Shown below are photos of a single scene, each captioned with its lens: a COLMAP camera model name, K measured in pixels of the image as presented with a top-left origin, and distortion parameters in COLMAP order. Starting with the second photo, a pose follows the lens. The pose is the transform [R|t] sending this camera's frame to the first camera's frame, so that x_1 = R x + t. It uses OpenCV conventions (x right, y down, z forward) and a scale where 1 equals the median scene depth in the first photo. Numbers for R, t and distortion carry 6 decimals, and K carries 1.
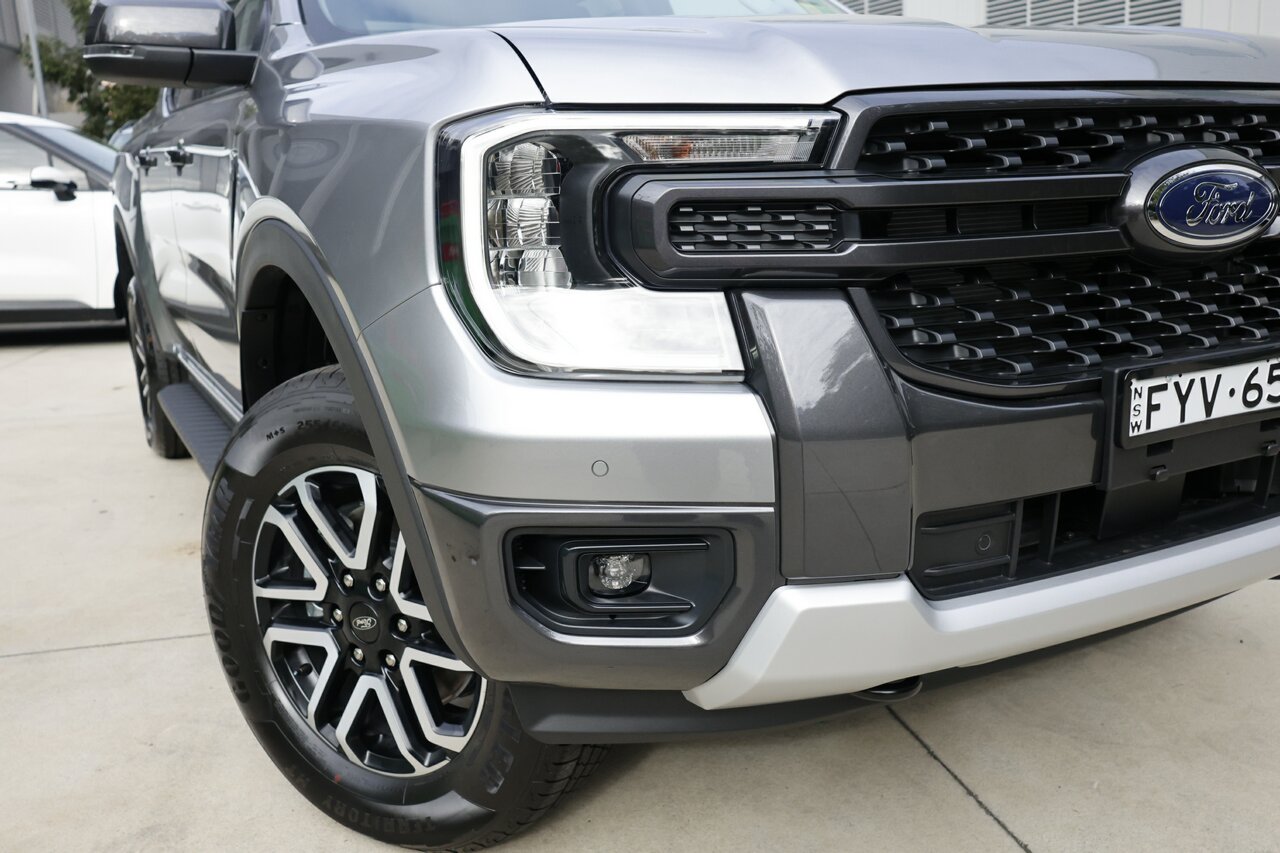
lens RADIAL K [[1095.5, 0, 636.8], [0, 1095.5, 412.6], [0, 0, 1]] dist [0.005936, 0.000903]
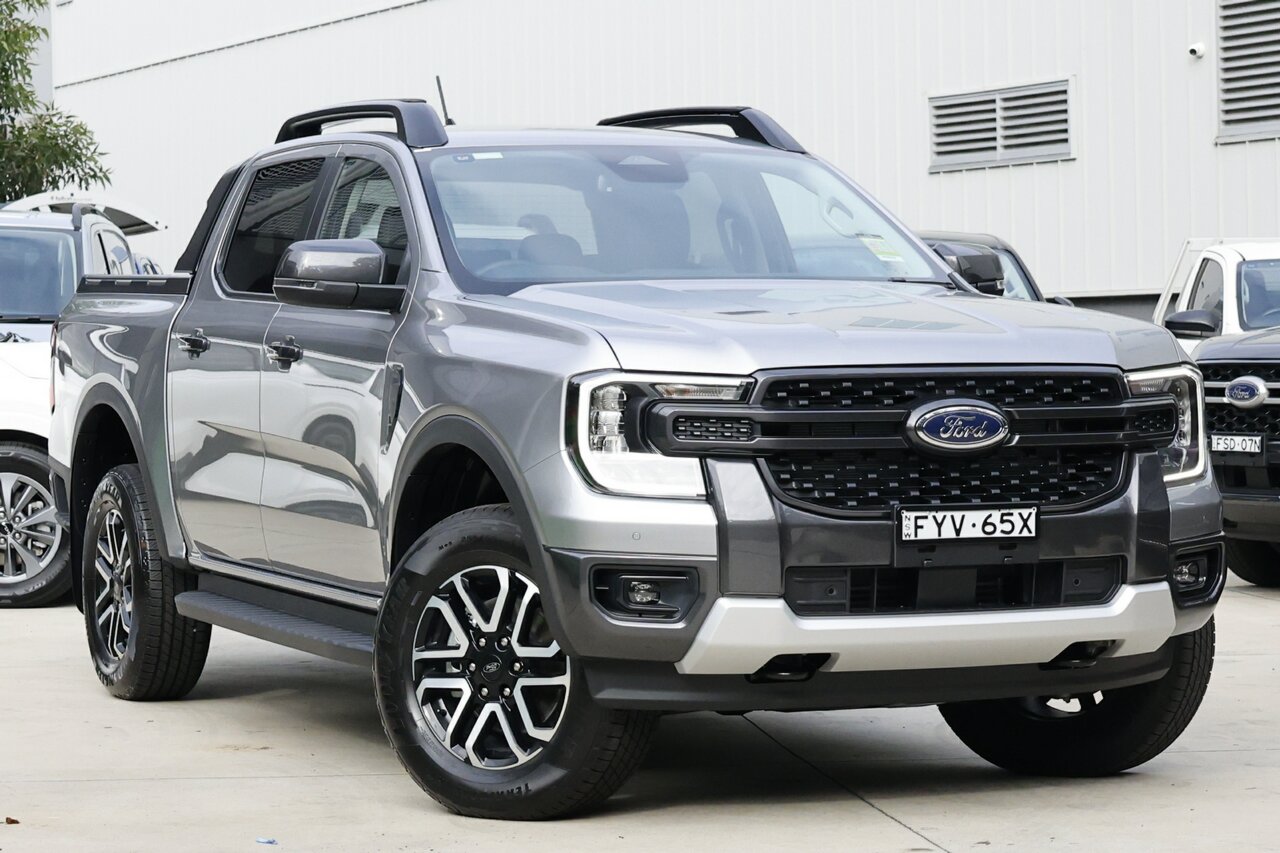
lens RADIAL K [[2968.6, 0, 640.0], [0, 2968.6, 426.5], [0, 0, 1]] dist [0.407336, -0.001581]
pose [[0.996108, 0.037874, -0.079586, 0.390946], [-0.051072, 0.983951, -0.170974, 0.761613], [0.071833, 0.174373, 0.982056, -4.344397]]
